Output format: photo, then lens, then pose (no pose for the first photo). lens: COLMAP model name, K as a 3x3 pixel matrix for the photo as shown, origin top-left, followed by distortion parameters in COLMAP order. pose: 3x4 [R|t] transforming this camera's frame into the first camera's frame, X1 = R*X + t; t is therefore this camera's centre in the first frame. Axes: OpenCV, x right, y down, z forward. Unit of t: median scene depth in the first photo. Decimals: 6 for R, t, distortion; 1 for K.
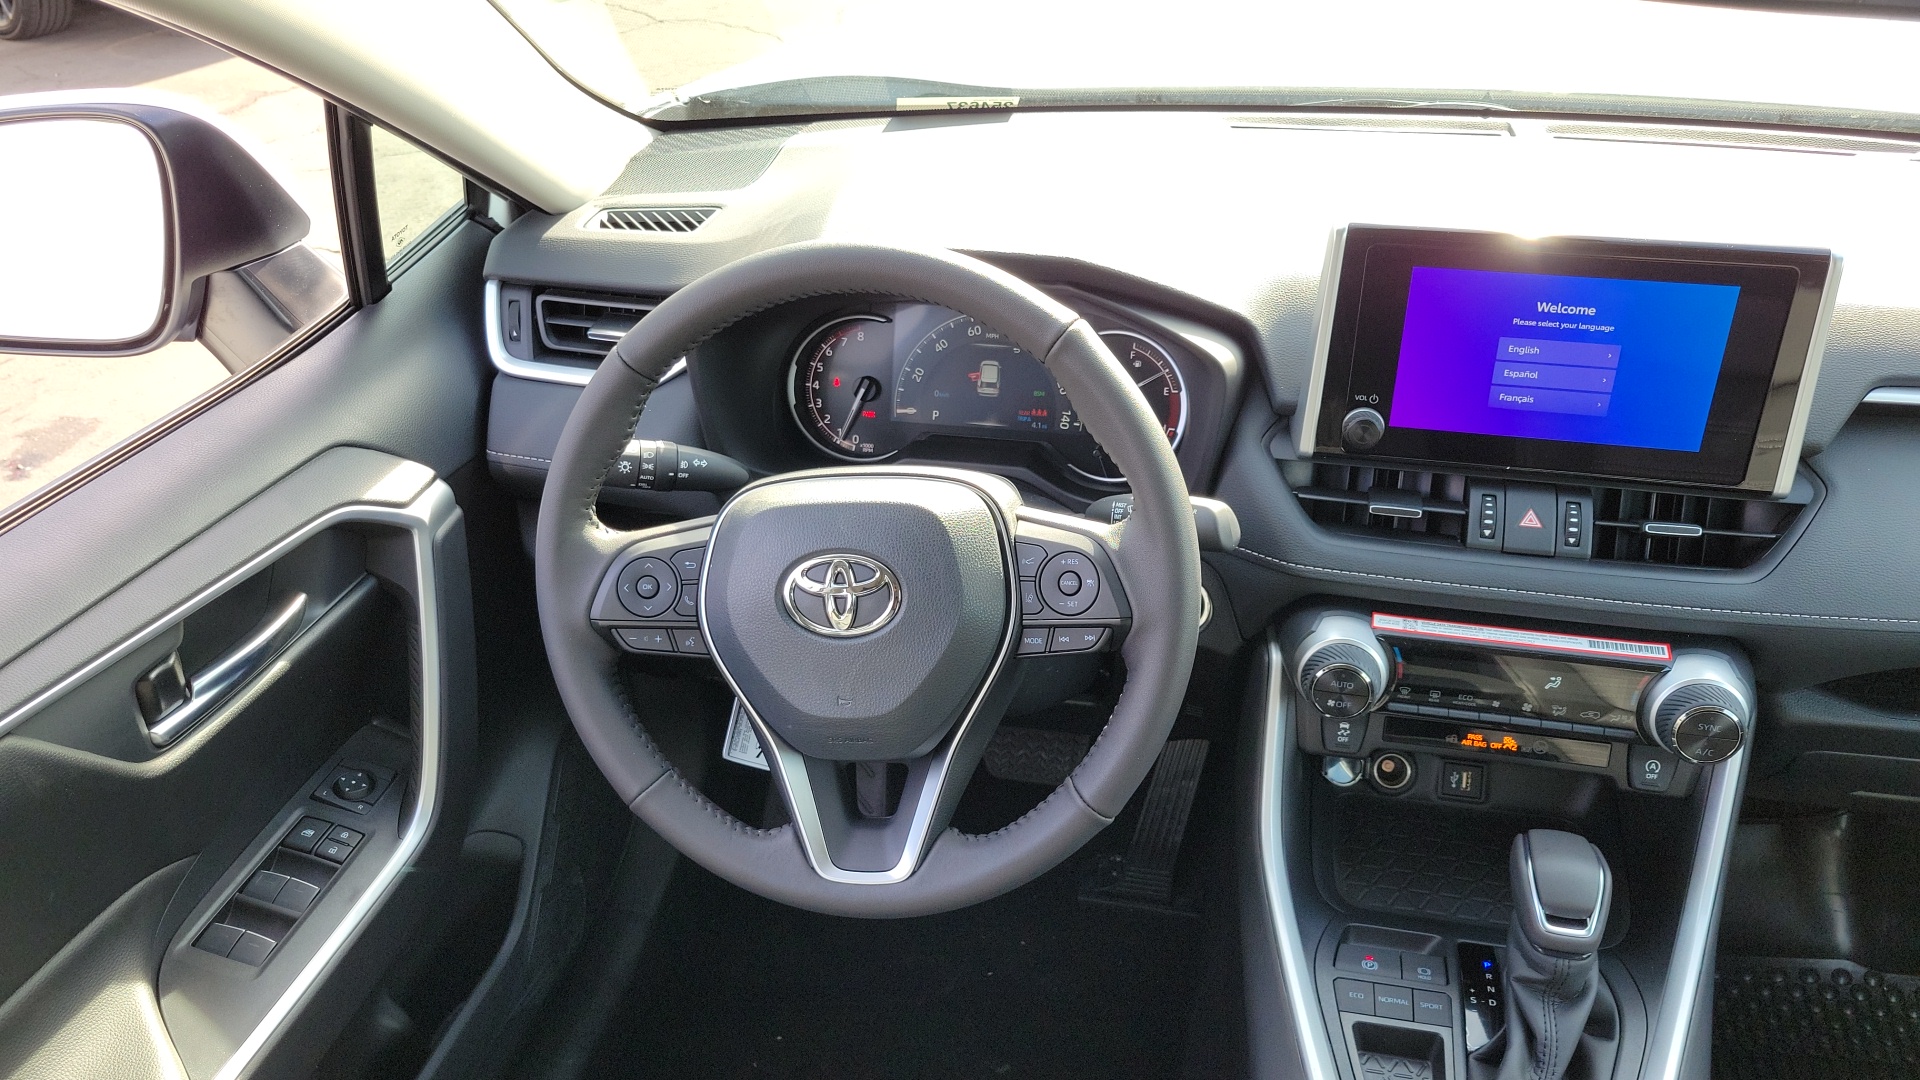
lens RADIAL K [[1455.0, 0, 969.9], [0, 1455.0, 553.3], [0, 0, 1]] dist [0.033671, -0.014165]
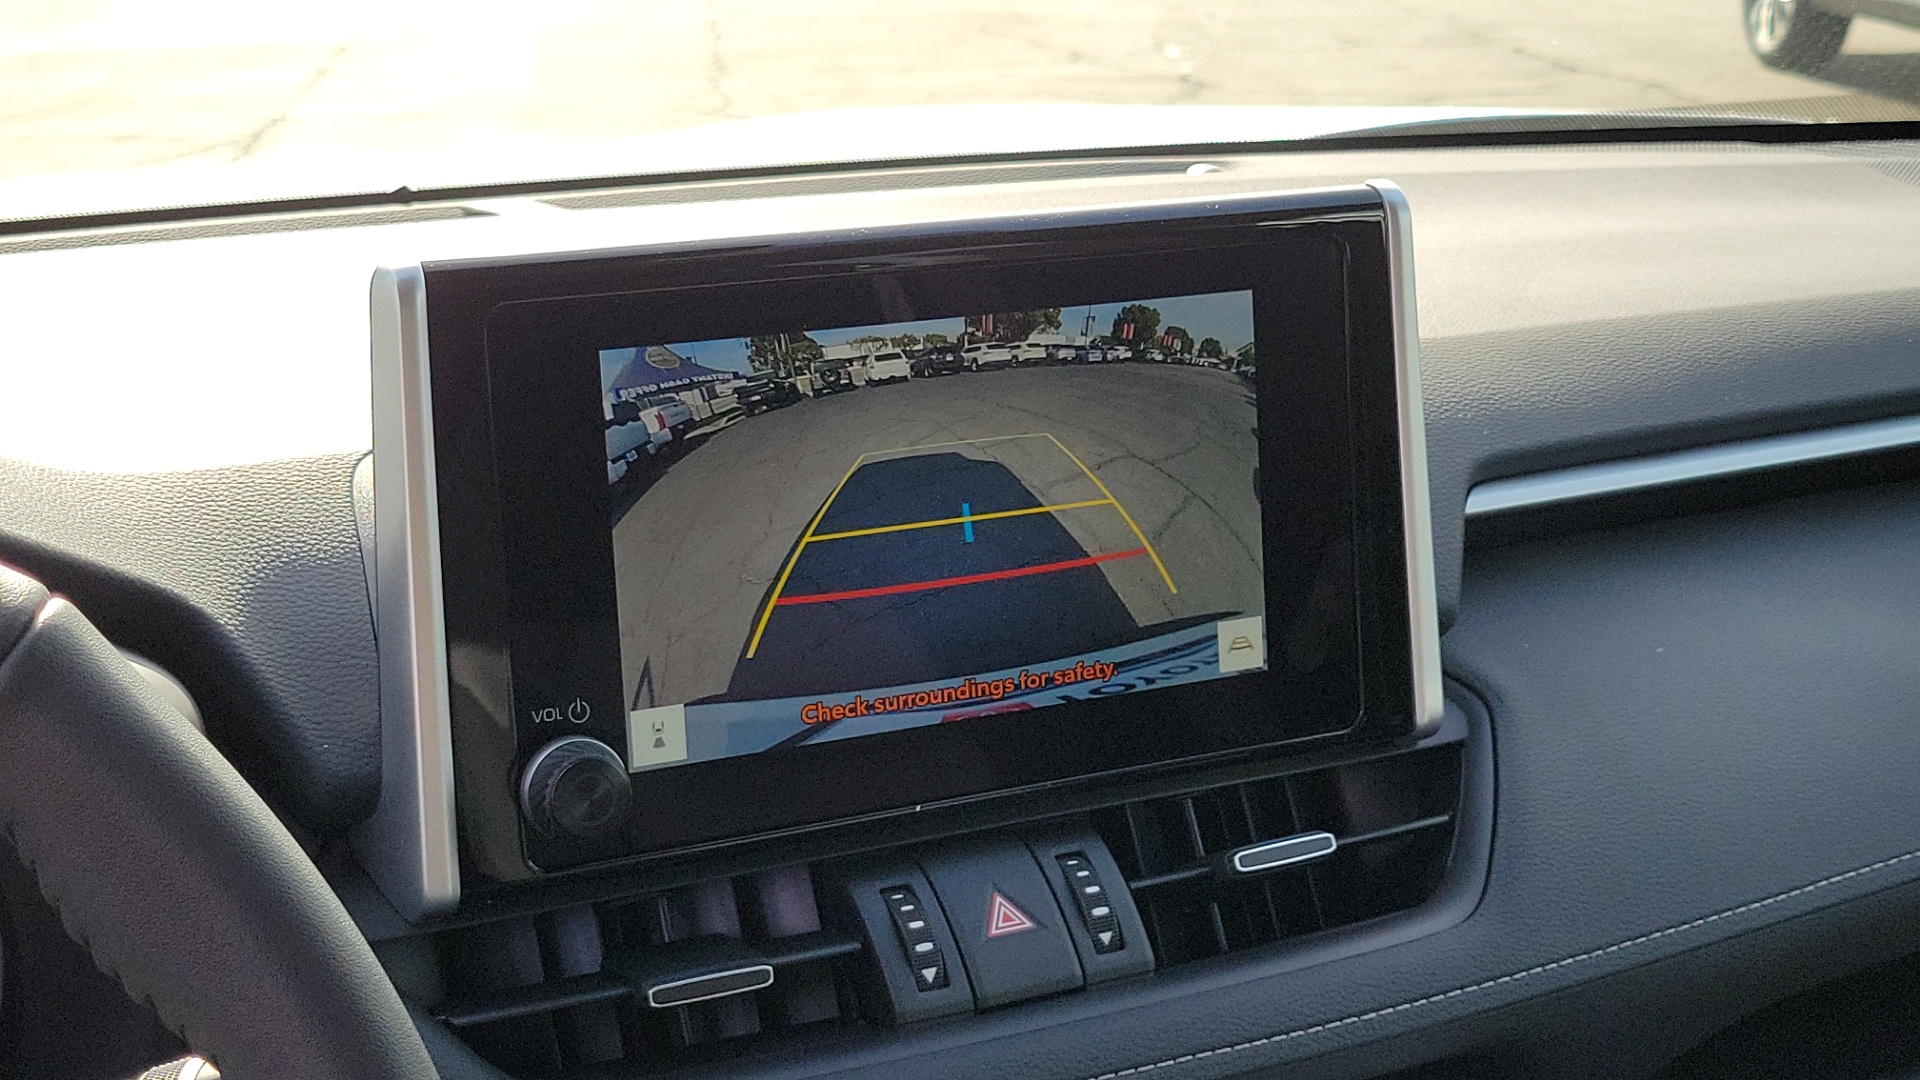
lens RADIAL K [[2898.4, 0, 966.6], [0, 2898.4, 541.0], [0, 0, 1]] dist [0.056693, 0.000000]
pose [[0.774193, -0.151646, 0.614515, -0.100056], [0.331974, 0.923906, -0.190240, 0.029642], [-0.538904, 0.351285, 0.765624, 0.355246]]
